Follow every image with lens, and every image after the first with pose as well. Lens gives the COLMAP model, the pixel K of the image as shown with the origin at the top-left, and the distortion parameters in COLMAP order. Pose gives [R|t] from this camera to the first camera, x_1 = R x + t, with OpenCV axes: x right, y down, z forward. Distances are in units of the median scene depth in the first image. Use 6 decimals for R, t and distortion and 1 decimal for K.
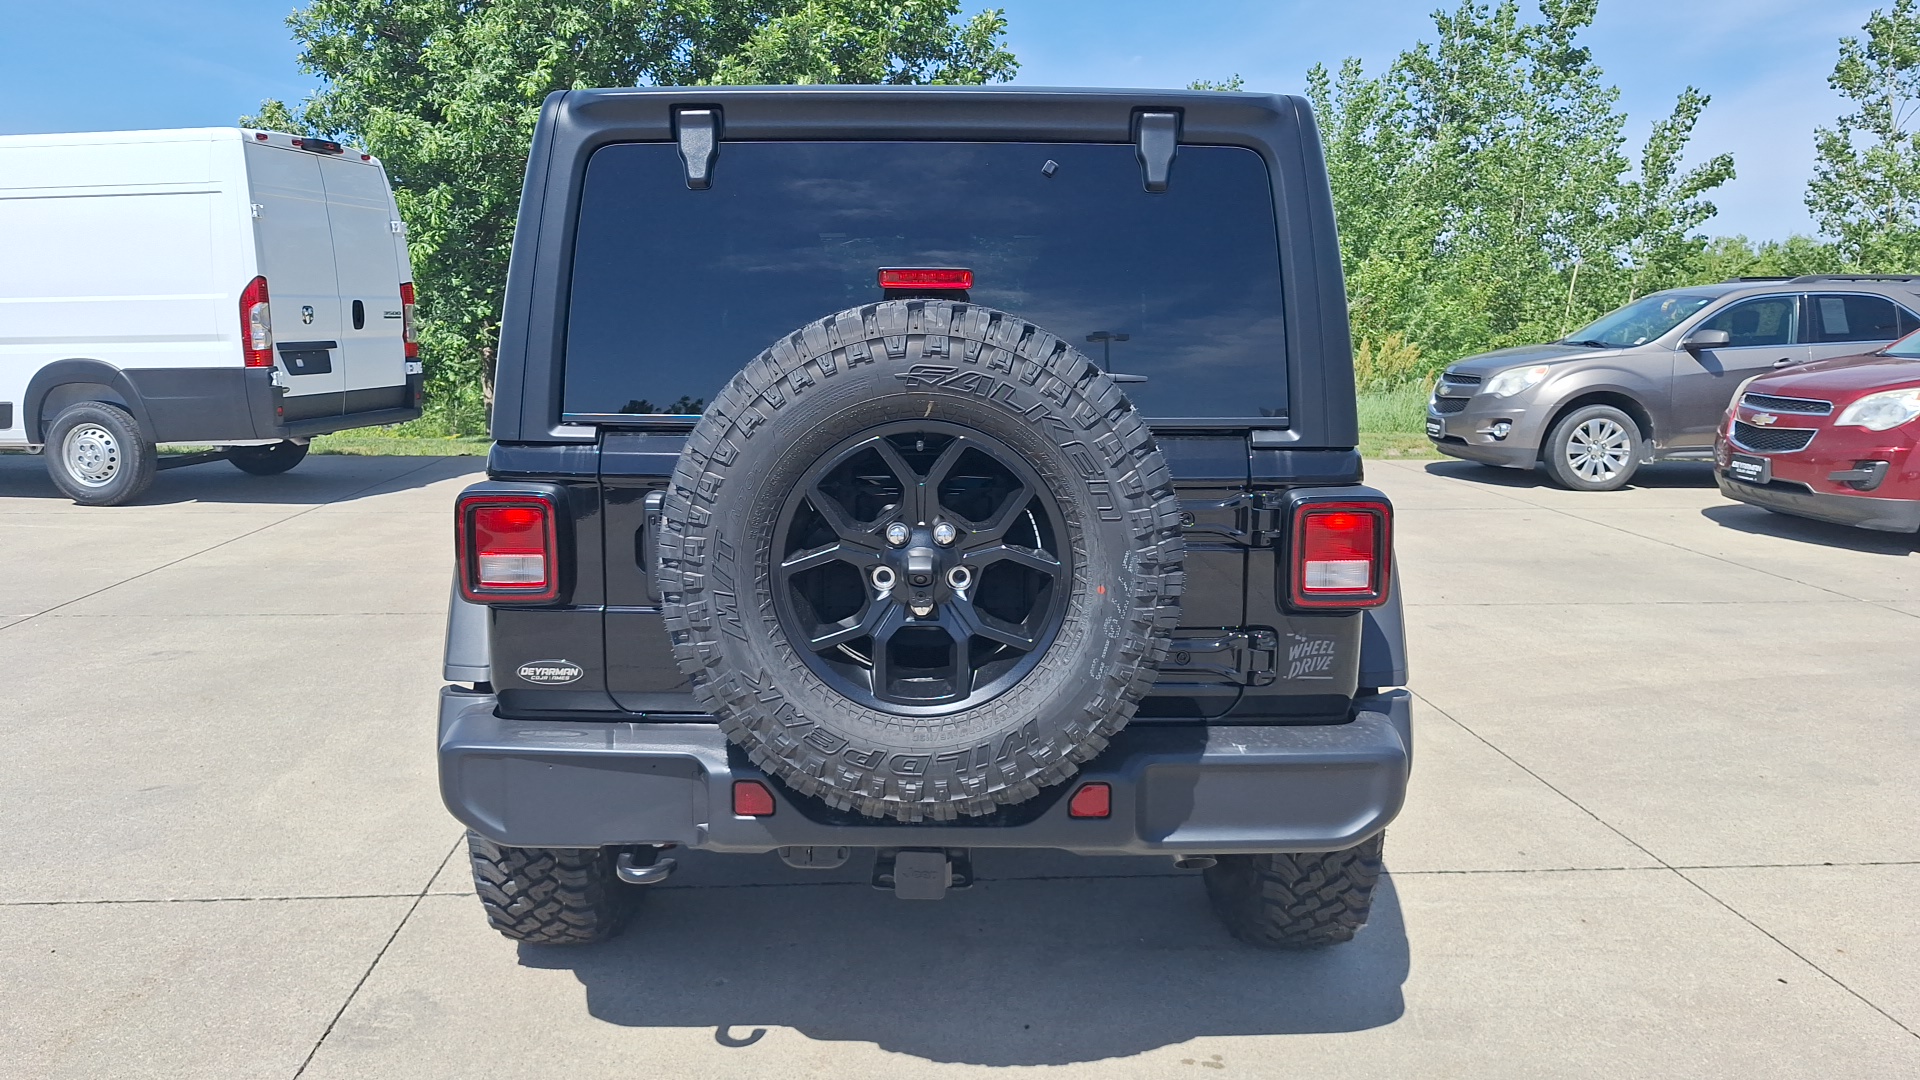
lens RADIAL K [[1340.1, 0, 955.4], [0, 1340.1, 526.9], [0, 0, 1]] dist [0.056109, -0.047639]
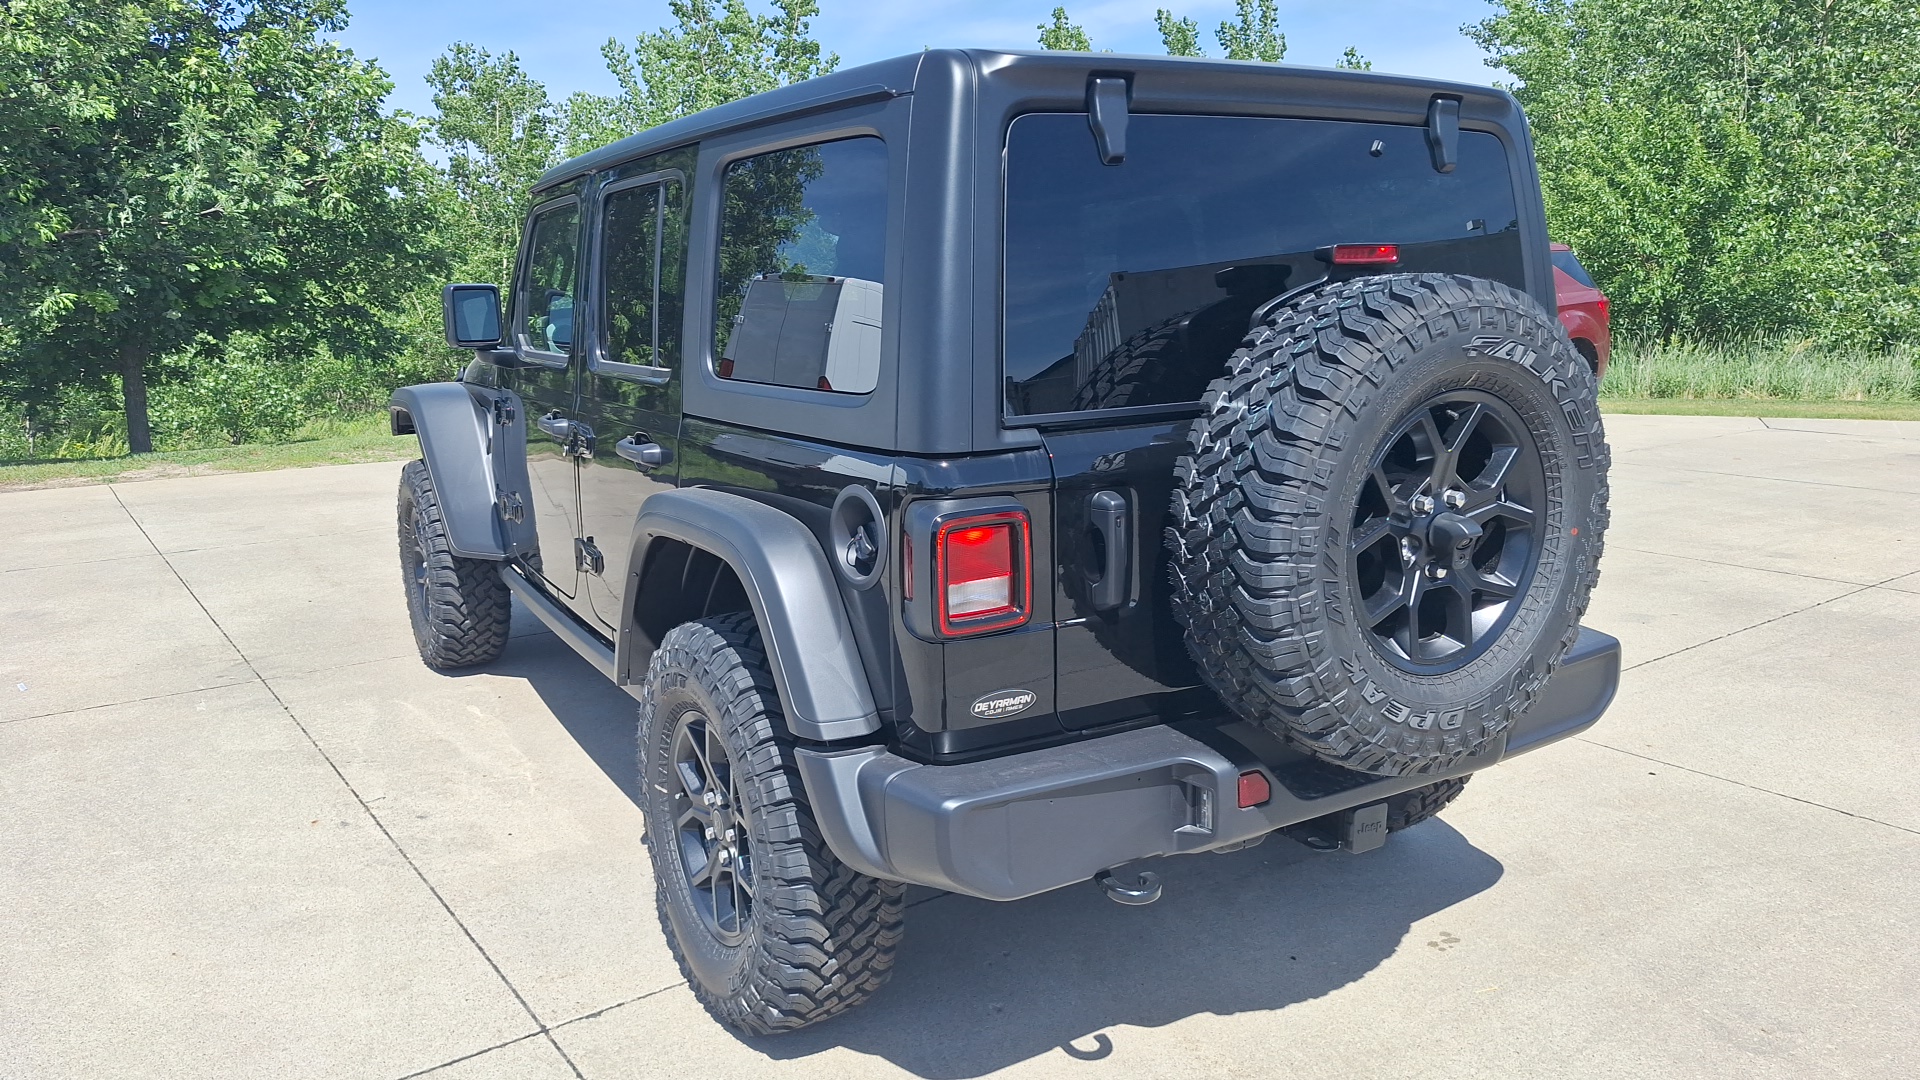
lens RADIAL K [[1340.1, 0, 917.1], [0, 1340.1, 544.0], [0, 0, 1]] dist [0.056109, -0.047639]
pose [[0.862524, -0.125463, 0.490216, -0.435296], [0.109760, 0.992097, 0.060792, -0.033349], [-0.493970, 0.001372, 0.869478, 0.137330]]
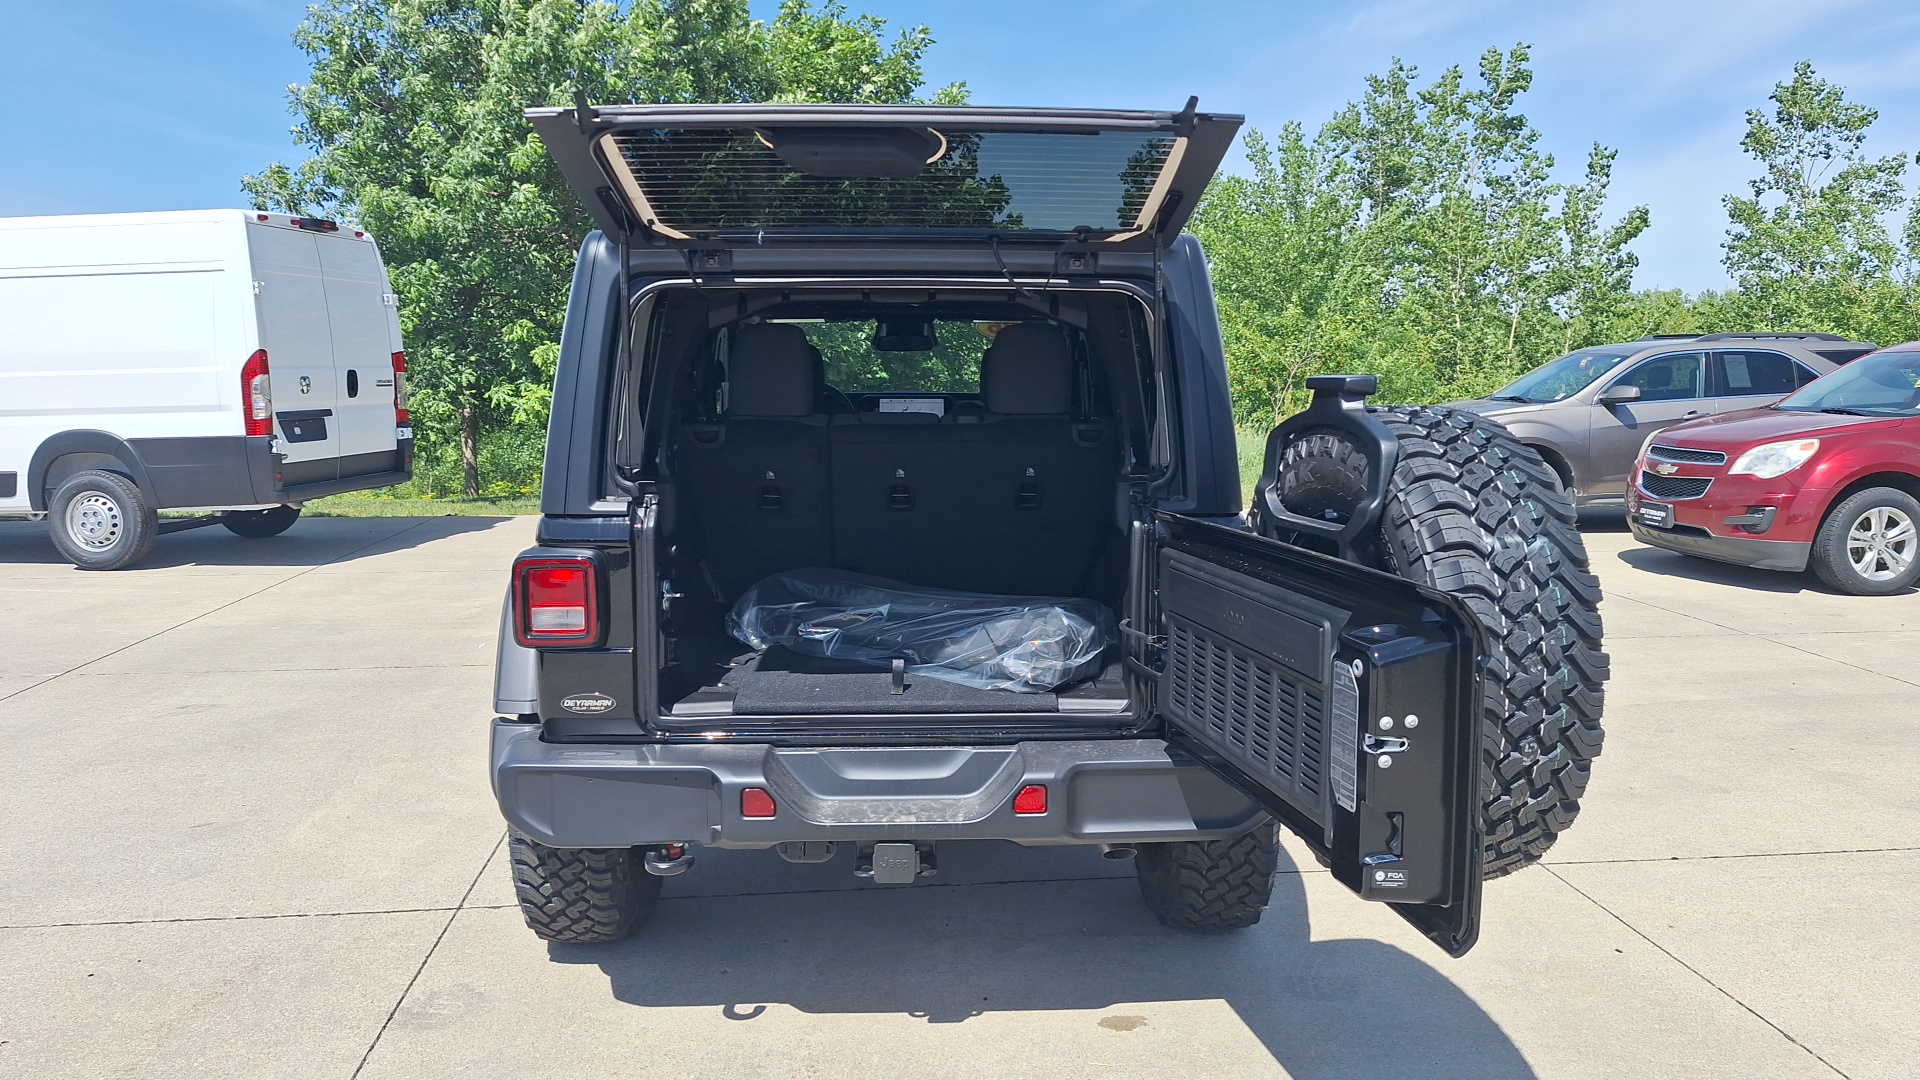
lens RADIAL K [[1340.1, 0, 959.6], [0, 1340.1, 521.6], [0, 0, 1]] dist [0.056109, -0.047639]
pose [[0.999638, -0.013230, 0.023428, 0.004801], [0.014193, 0.999040, -0.041445, -0.000455], [-0.022858, 0.041762, 0.998866, -0.128825]]
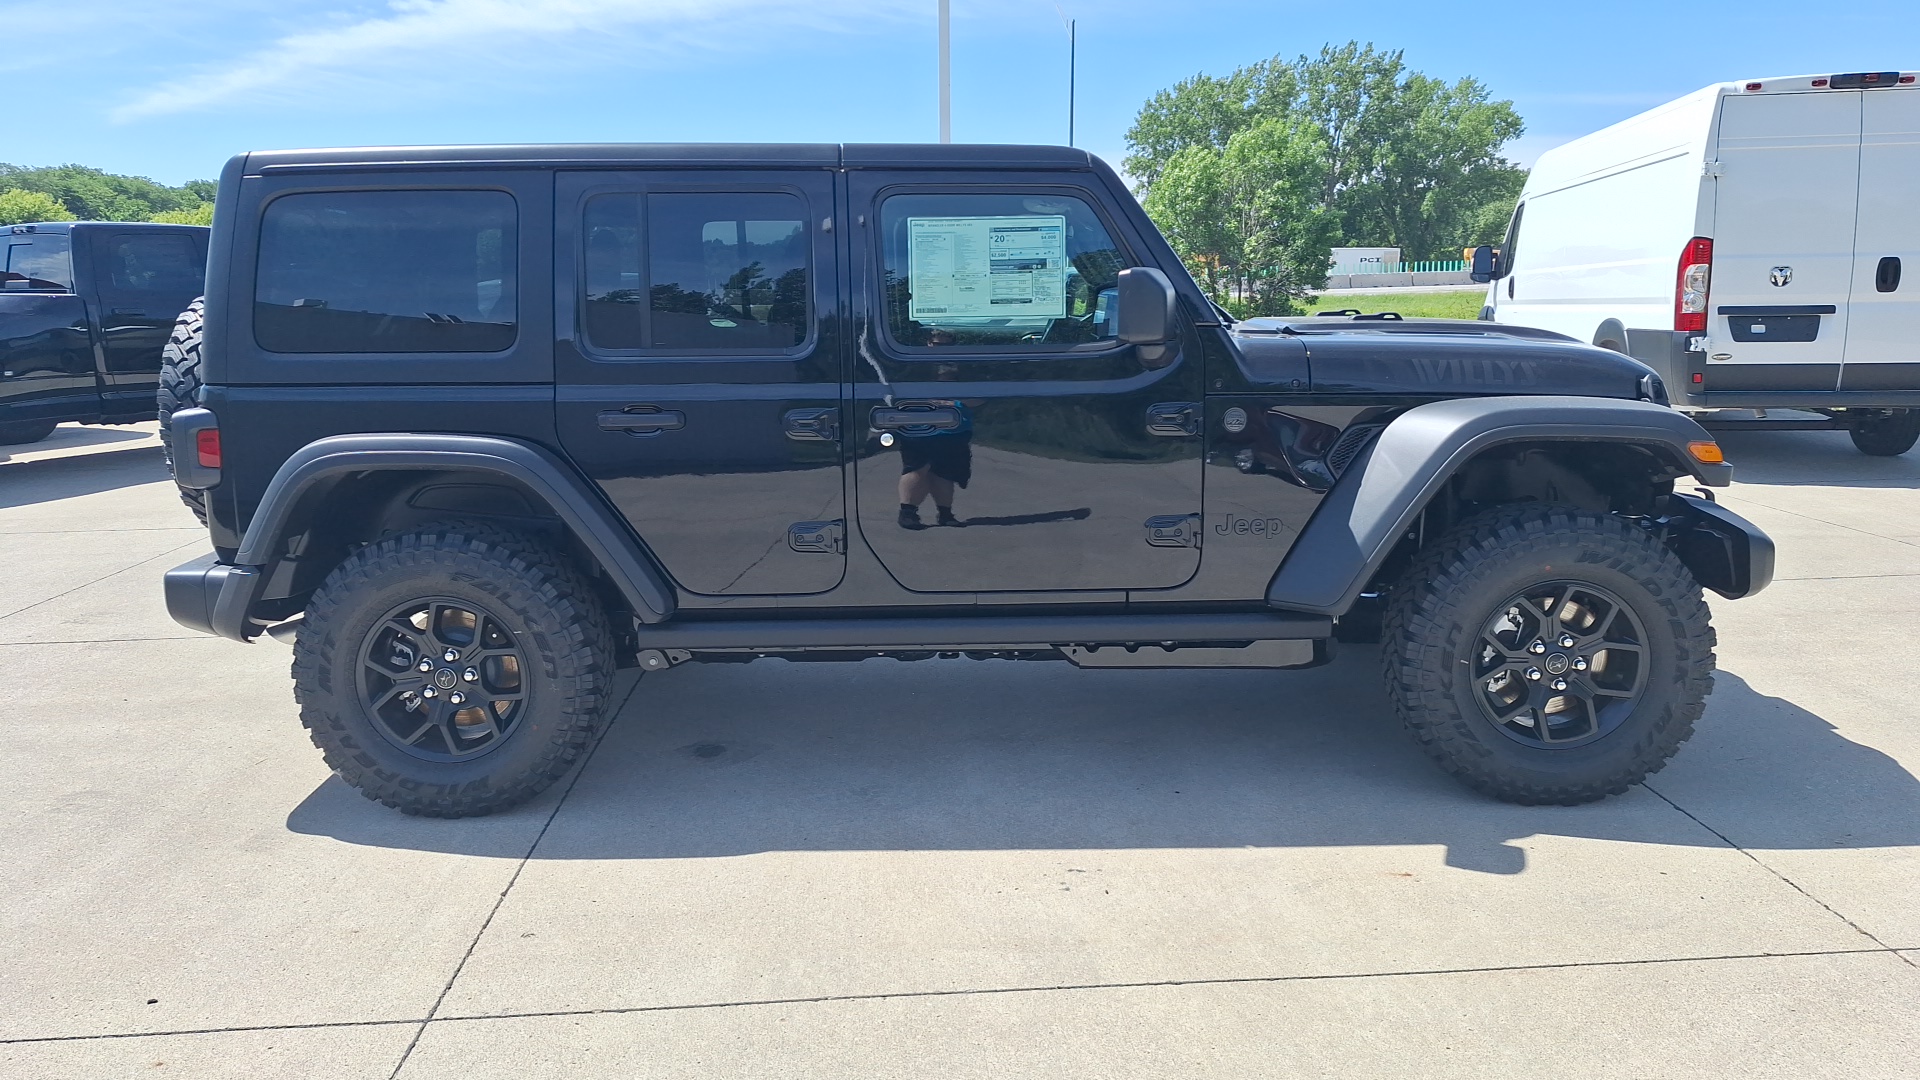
lens RADIAL K [[1340.1, 0, 949.2], [0, 1340.1, 520.0], [0, 0, 1]] dist [0.056109, -0.047639]
pose [[-0.014626, 0.172793, -0.984849, 1.102670], [-0.144099, 0.974309, 0.173084, -0.179112], [0.989455, 0.144448, 0.010649, 1.110906]]
